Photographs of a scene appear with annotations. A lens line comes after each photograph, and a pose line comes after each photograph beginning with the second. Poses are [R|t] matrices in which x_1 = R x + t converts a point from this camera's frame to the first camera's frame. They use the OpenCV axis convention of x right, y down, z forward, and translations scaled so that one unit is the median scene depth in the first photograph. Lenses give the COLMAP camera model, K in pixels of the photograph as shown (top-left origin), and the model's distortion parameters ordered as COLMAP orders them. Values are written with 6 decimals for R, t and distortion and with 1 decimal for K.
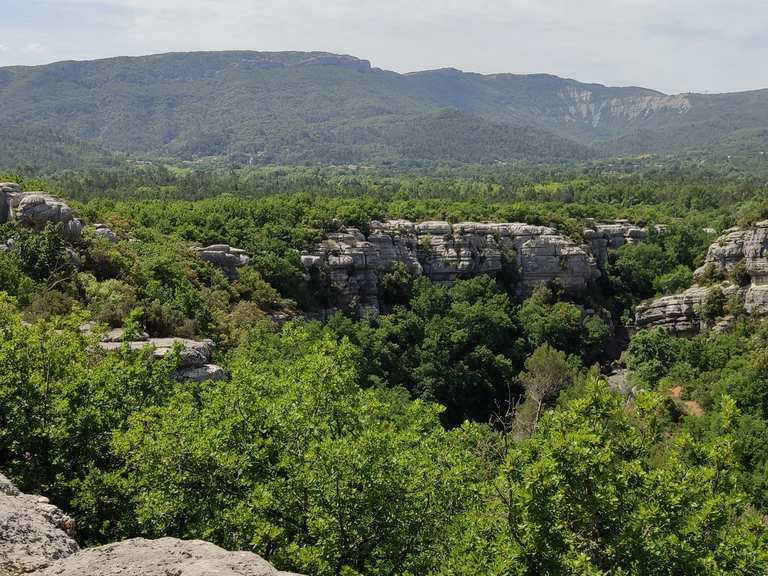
lens RADIAL K [[942.5, 0, 384.0], [0, 942.5, 288.0], [0, 0, 1]] dist [0.164487, -0.542130]
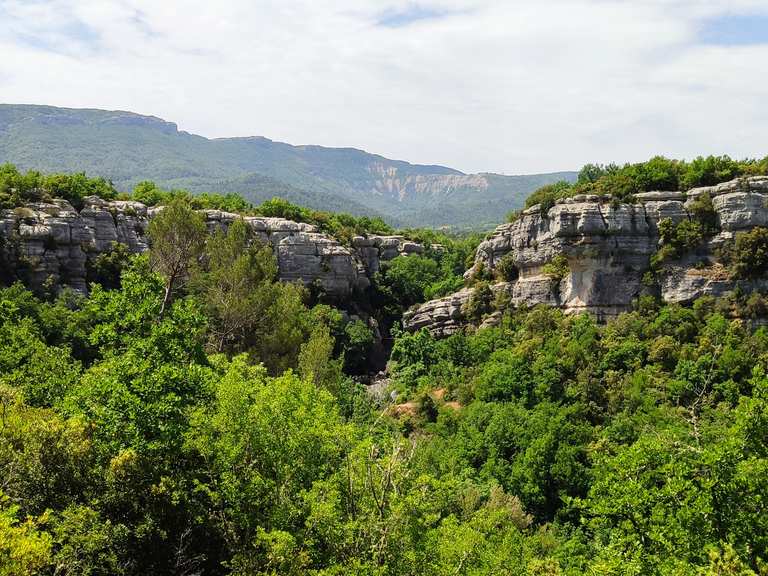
lens RADIAL K [[942.5, 0, 384.0], [0, 942.5, 288.0], [0, 0, 1]] dist [0.164487, -0.542130]
pose [[0.980172, 0.019991, 0.197139, 0.071872], [-0.004963, 0.997062, -0.076435, 0.067357], [-0.198088, 0.073941, 0.977391, 0.127685]]
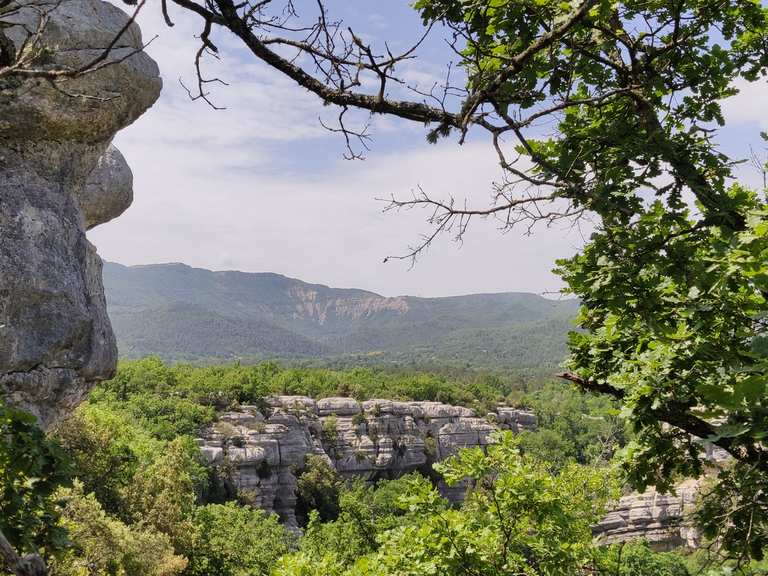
lens RADIAL K [[942.5, 0, 384.0], [0, 942.5, 288.0], [0, 0, 1]] dist [0.164487, -0.542130]
pose [[0.957845, 0.033188, 0.285362, -0.120997], [0.026283, 0.979015, -0.202085, -0.005694], [-0.286080, 0.201066, 0.936873, 0.293295]]
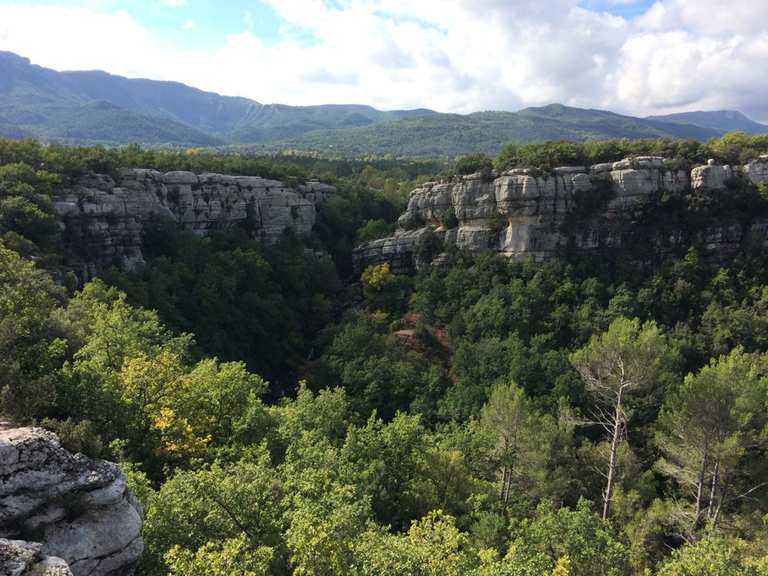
lens RADIAL K [[641.5, 0, 386.0], [0, 641.5, 285.9], [0, 0, 1]] dist [0.079273, -0.112966]
pose [[0.889222, -0.061492, 0.453325, -0.073173], [0.027357, 0.996299, 0.081483, 0.001688], [-0.456658, -0.060054, 0.887613, 0.267392]]
